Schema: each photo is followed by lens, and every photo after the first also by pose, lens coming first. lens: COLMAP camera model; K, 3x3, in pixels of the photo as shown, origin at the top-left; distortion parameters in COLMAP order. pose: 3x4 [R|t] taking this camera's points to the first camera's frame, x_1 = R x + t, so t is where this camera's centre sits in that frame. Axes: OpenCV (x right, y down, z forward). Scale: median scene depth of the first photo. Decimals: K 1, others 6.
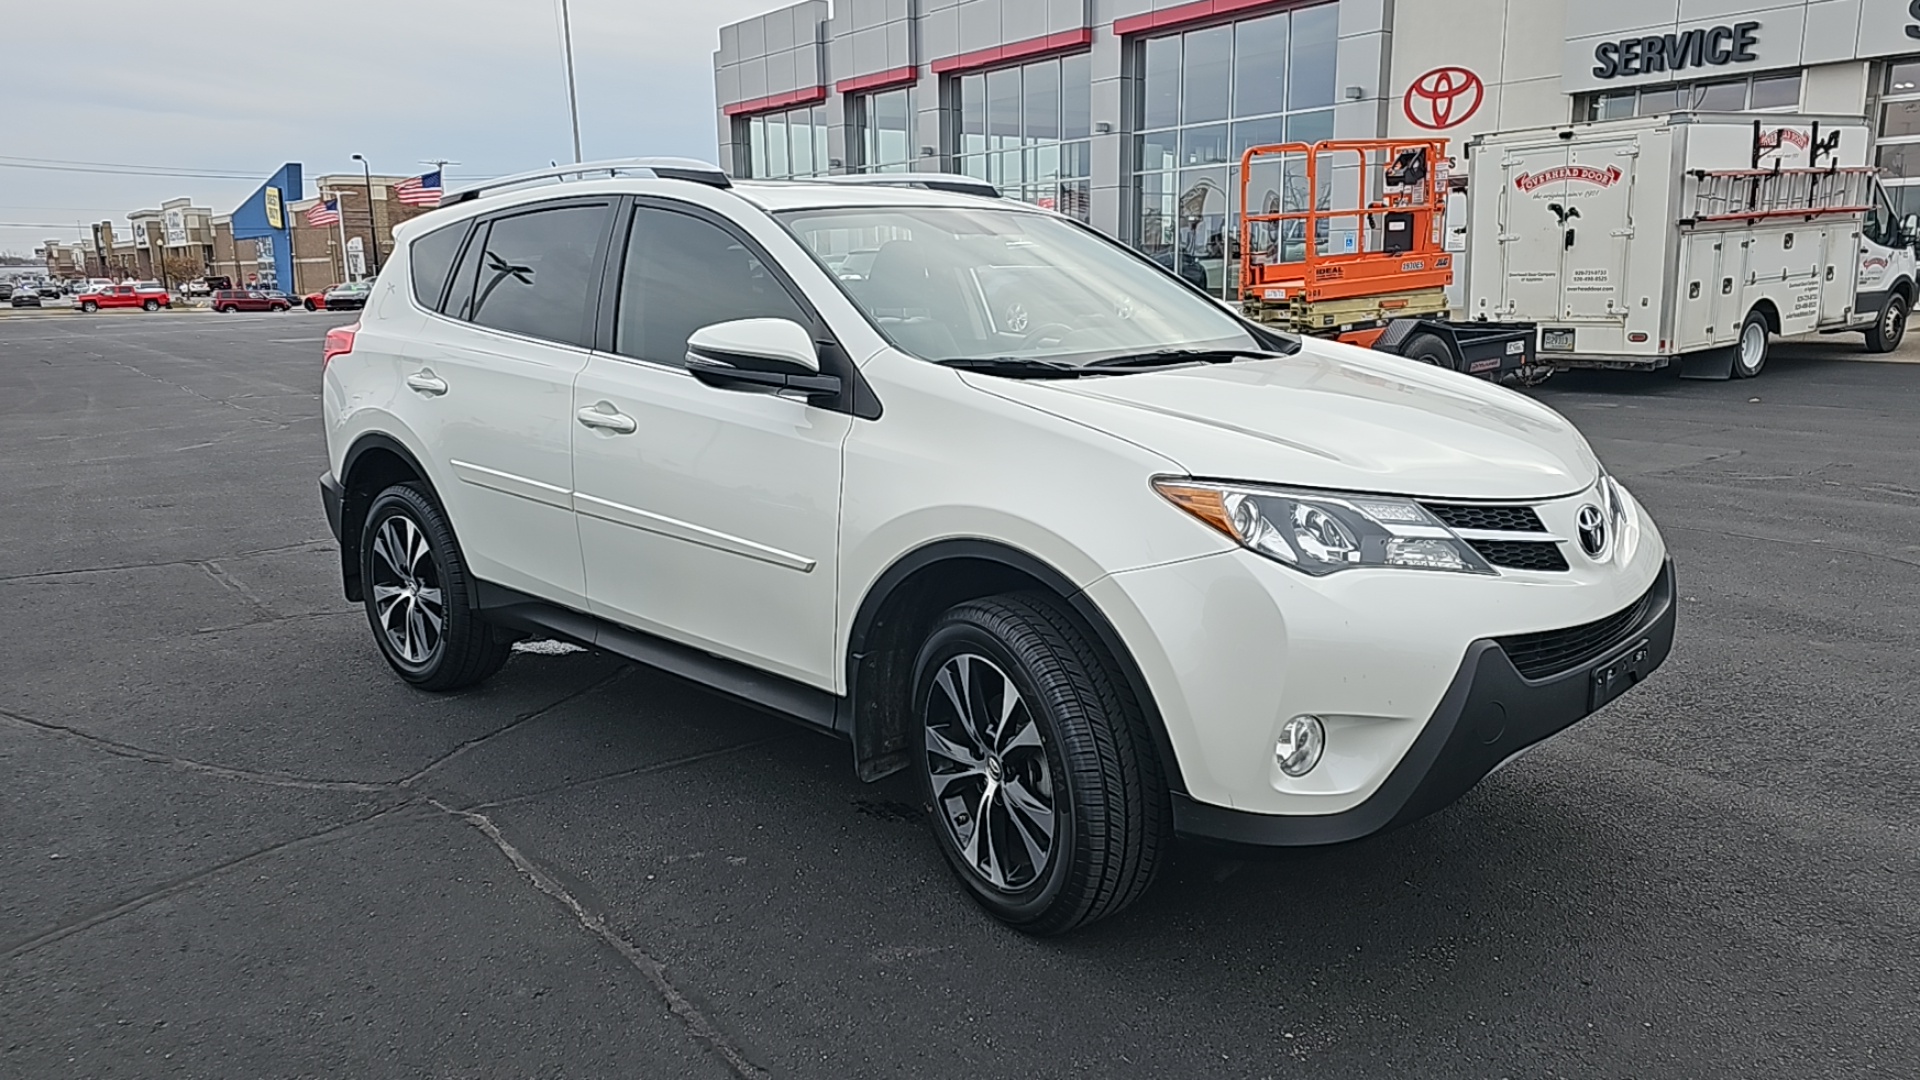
lens RADIAL K [[1382.5, 0, 960.0], [0, 1382.5, 540.0], [0, 0, 1]] dist [0.066893, -0.039194]
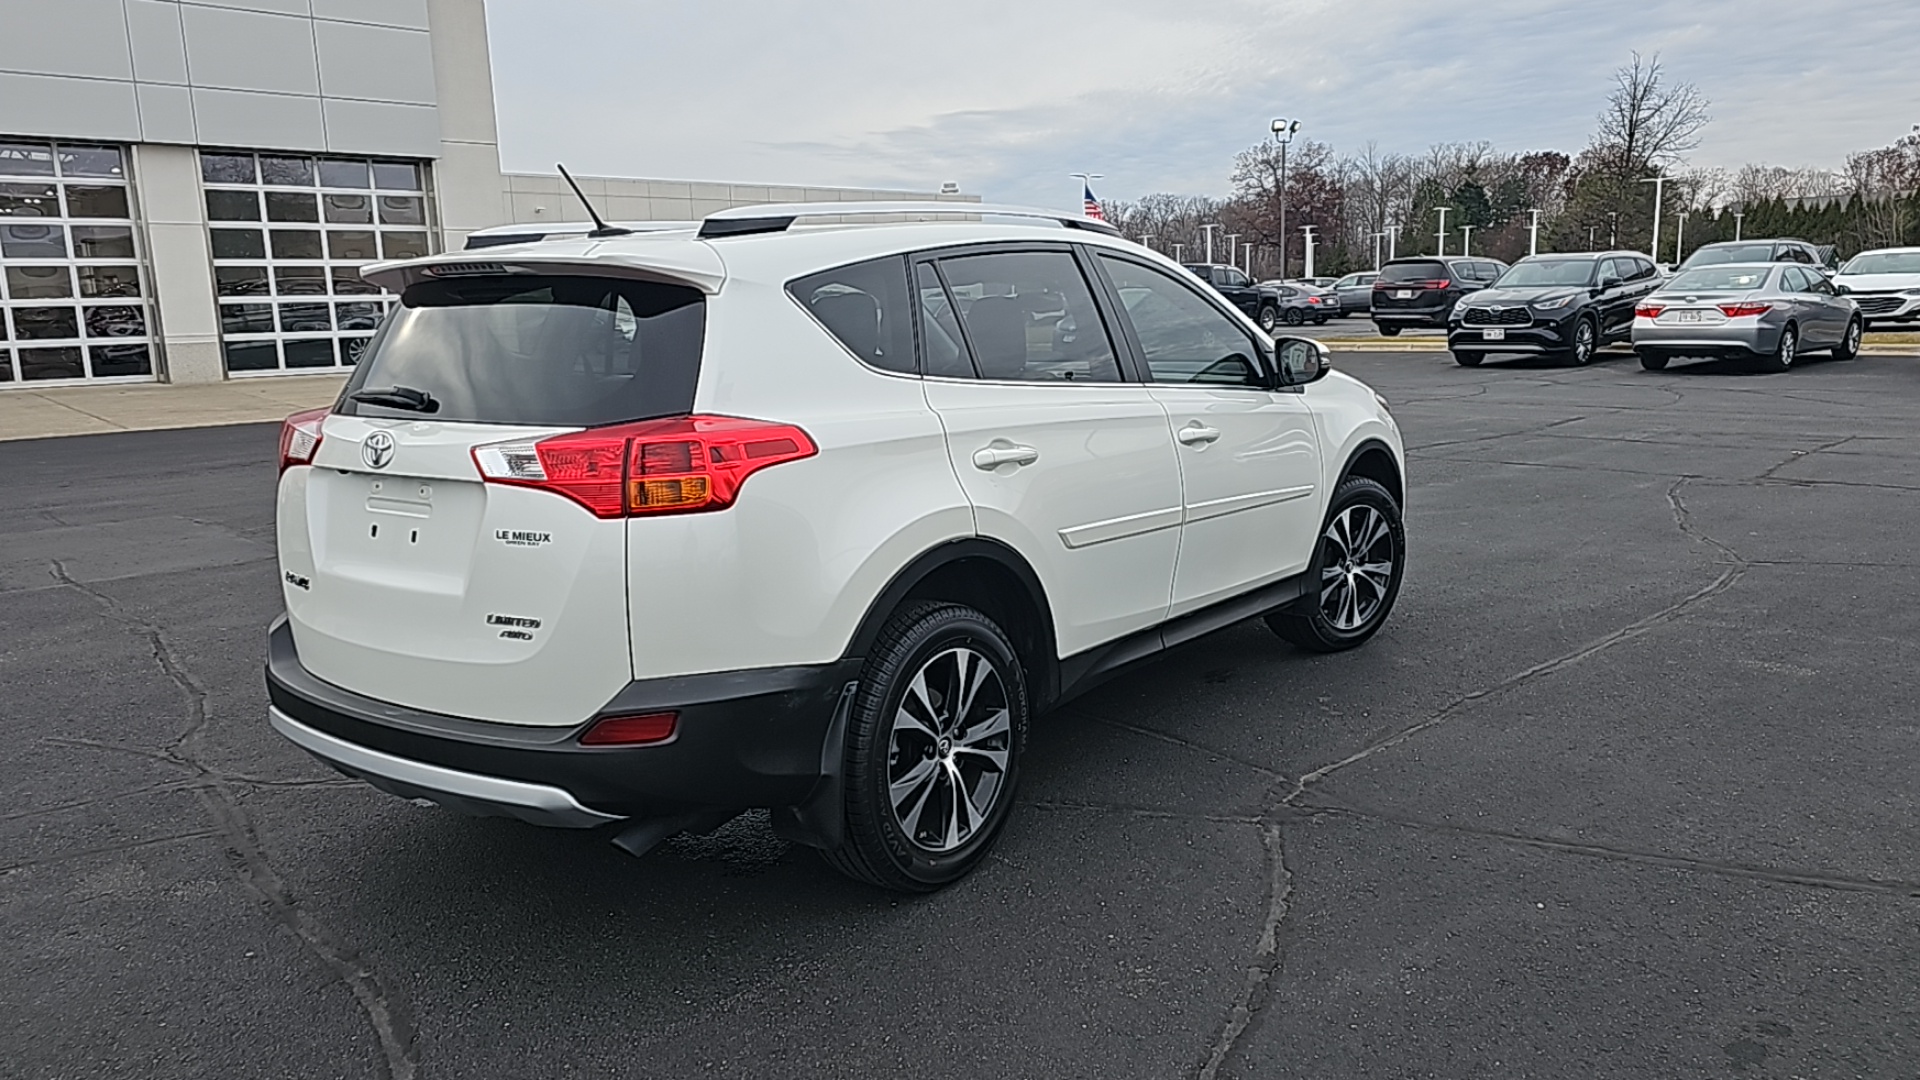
lens RADIAL K [[1382.5, 0, 960.0], [0, 1382.5, 540.0], [0, 0, 1]] dist [0.066893, -0.039194]
pose [[-0.110113, -0.153693, 0.981964, -0.220978], [0.224344, 0.958632, 0.175198, -0.039767], [-0.968269, 0.239589, -0.071078, 0.205647]]
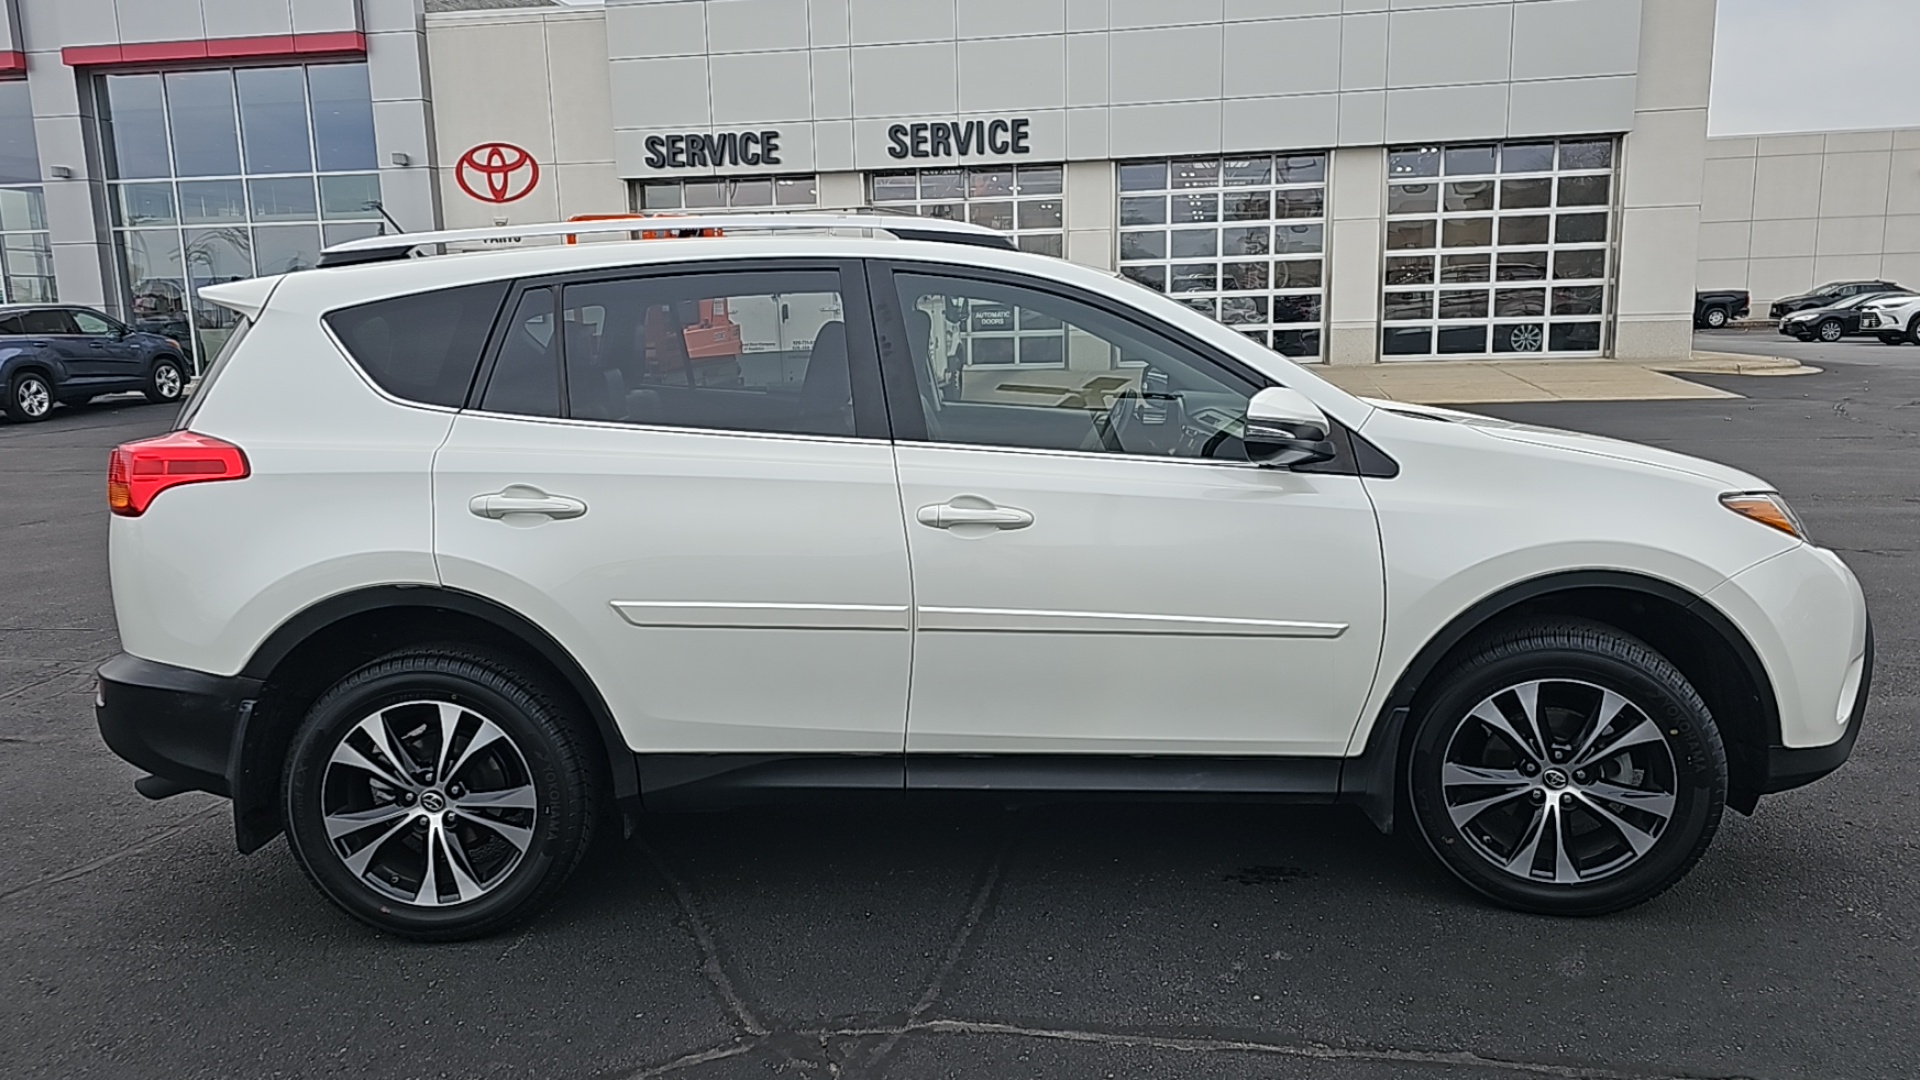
lens RADIAL K [[1382.5, 0, 960.0], [0, 1382.5, 540.0], [0, 0, 1]] dist [0.066893, -0.039194]
pose [[0.734089, -0.111506, 0.669836, -0.131831], [0.144445, 0.989492, 0.006417, -0.012400], [-0.663513, 0.092043, 0.742482, 0.059111]]
